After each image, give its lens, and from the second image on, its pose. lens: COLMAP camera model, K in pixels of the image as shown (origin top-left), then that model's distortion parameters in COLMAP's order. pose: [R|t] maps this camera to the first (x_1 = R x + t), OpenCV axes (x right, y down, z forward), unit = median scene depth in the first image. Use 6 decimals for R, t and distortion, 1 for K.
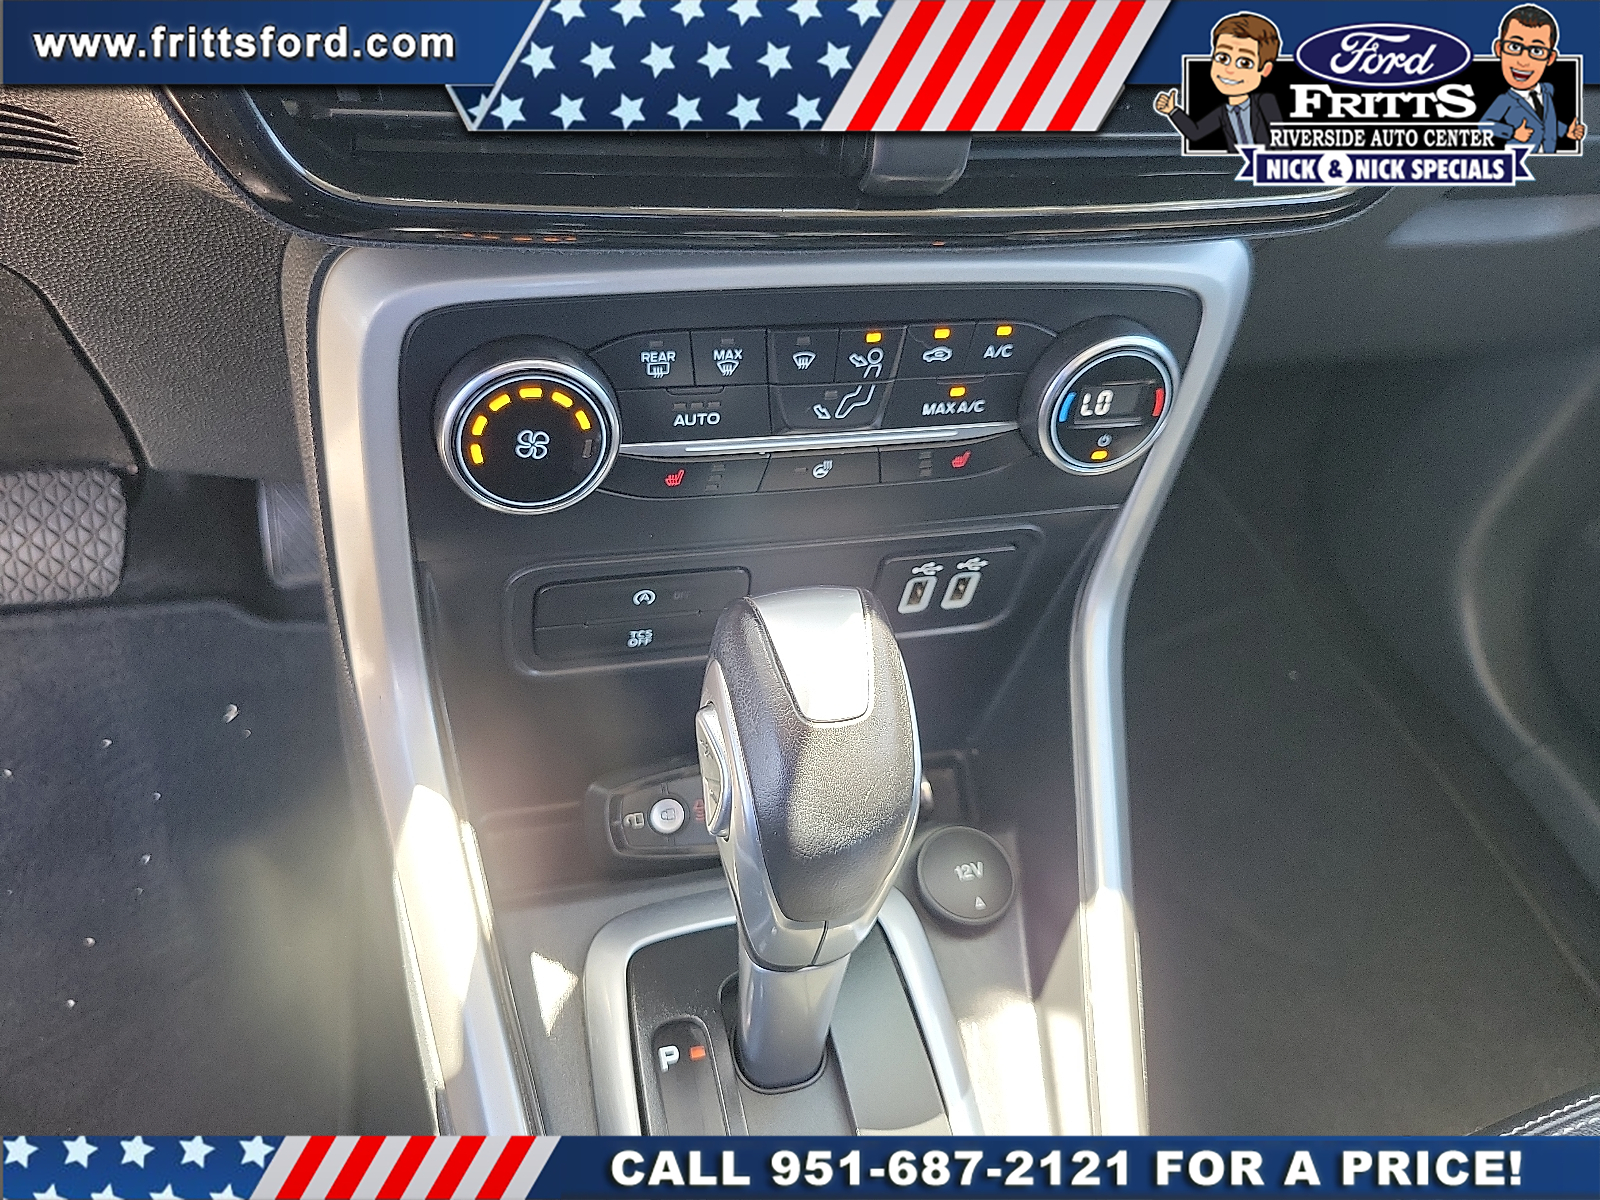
lens RADIAL K [[1221.5, 0, 794.7], [0, 1221.5, 601.9], [0, 0, 1]] dist [0.013008, -0.006182]
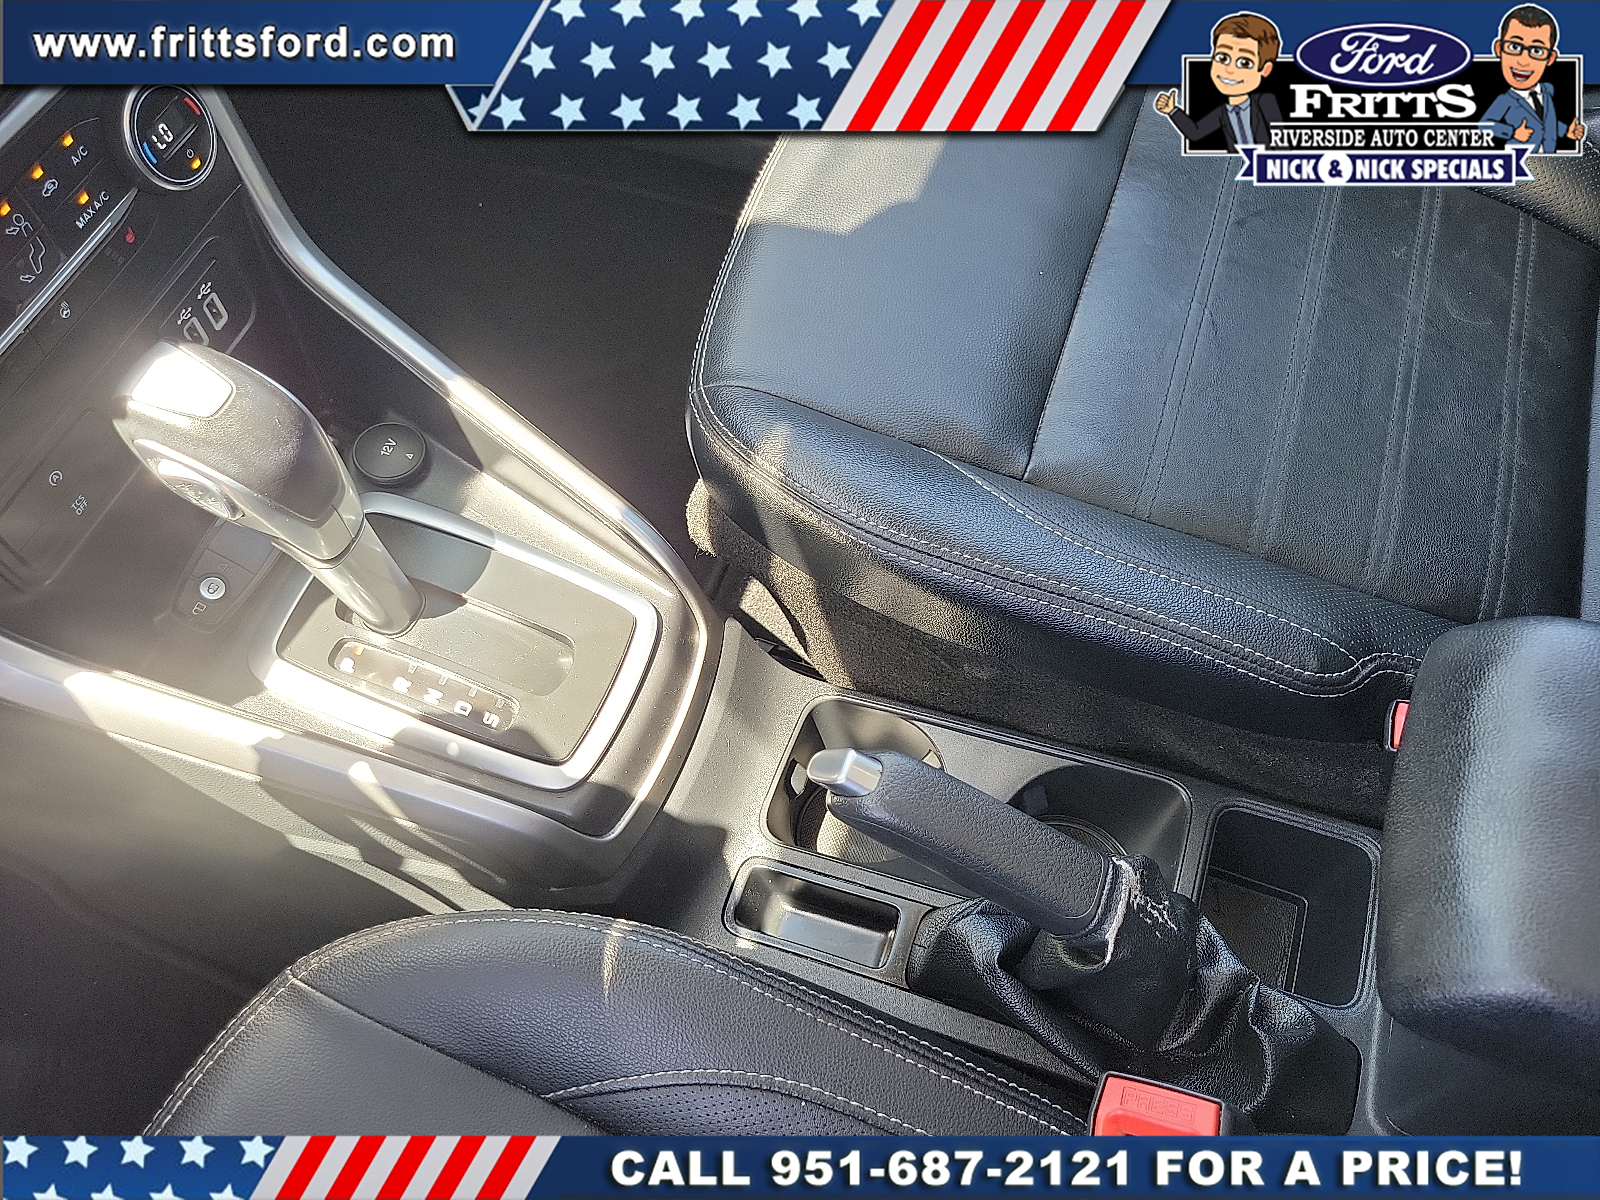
lens RADIAL K [[1221.5, 0, 795.4], [0, 1221.5, 606.1], [0, 0, 1]] dist [0.013008, -0.006182]
pose [[0.561692, -0.782515, 0.268647, -0.140102], [0.678890, 0.621519, 0.390925, 0.111482], [-0.472874, -0.037197, 0.880344, -0.583225]]
